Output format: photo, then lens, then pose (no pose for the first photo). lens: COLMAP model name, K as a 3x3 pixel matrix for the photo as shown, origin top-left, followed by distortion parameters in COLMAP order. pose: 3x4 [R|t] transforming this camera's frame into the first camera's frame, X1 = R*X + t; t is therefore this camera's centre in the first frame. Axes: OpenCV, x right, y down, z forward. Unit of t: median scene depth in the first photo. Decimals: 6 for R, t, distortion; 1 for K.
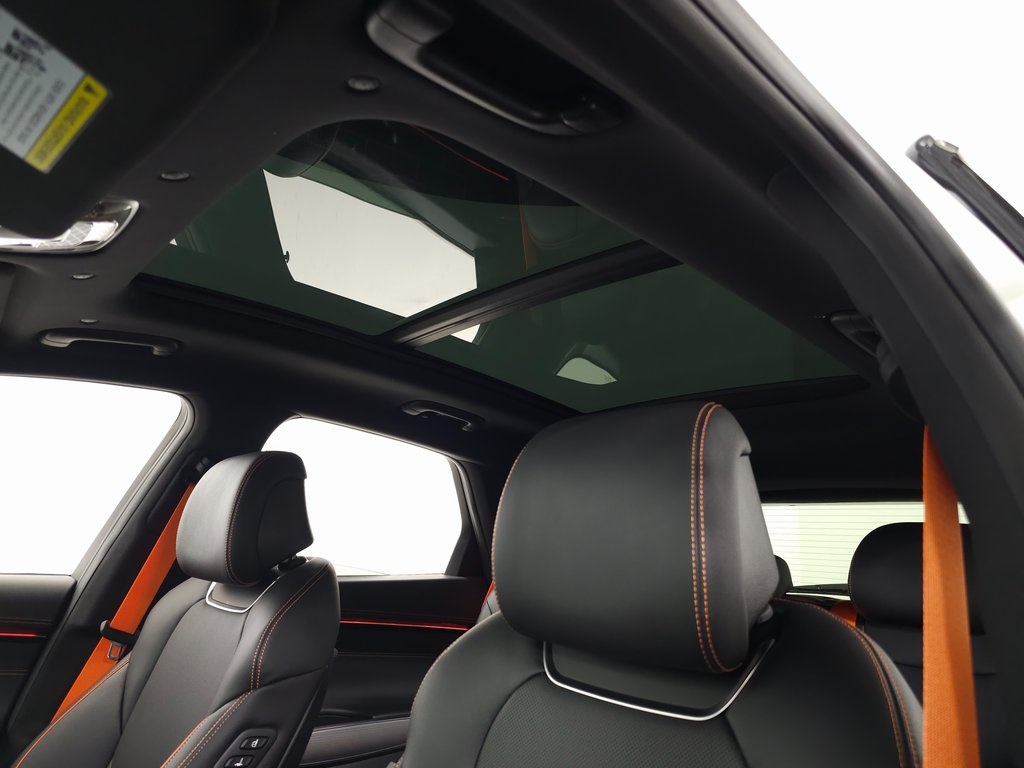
lens RADIAL K [[688.1, 0, 515.9], [0, 688.1, 391.4], [0, 0, 1]] dist [0.012622, -0.007960]
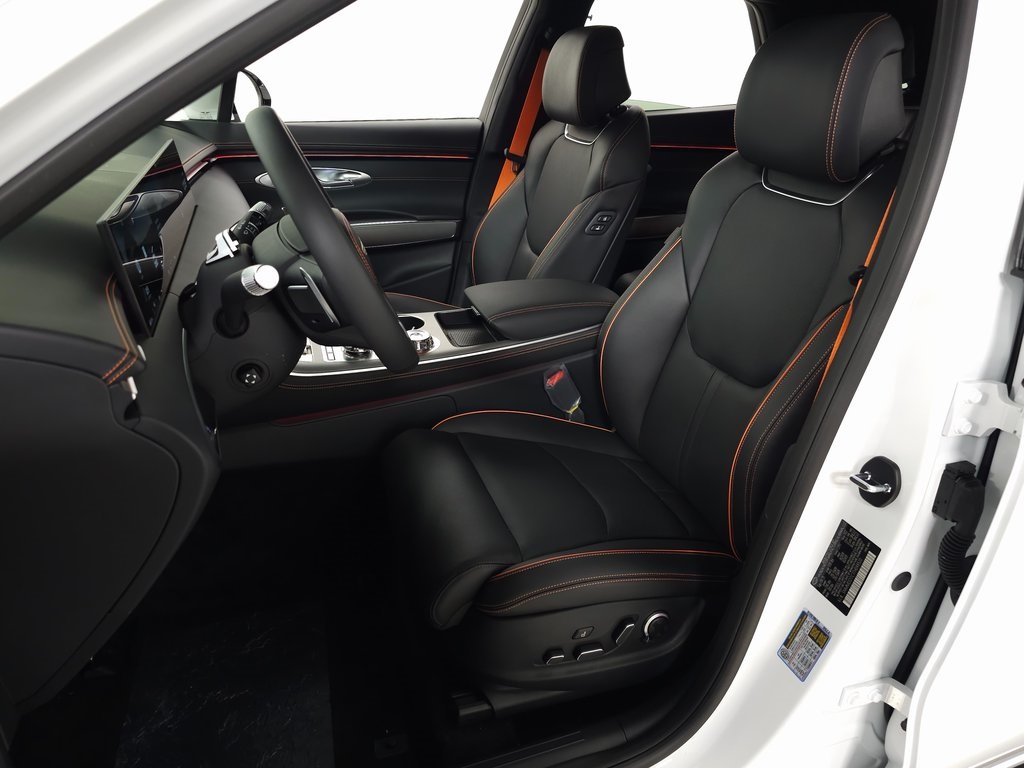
lens RADIAL K [[688.1, 0, 515.5], [0, 688.1, 390.1], [0, 0, 1]] dist [0.012622, -0.007960]
pose [[0.911996, 0.131354, -0.388599, 0.133678], [0.140712, 0.789681, 0.597163, -0.196401], [0.385309, -0.599291, 0.701703, -0.497772]]
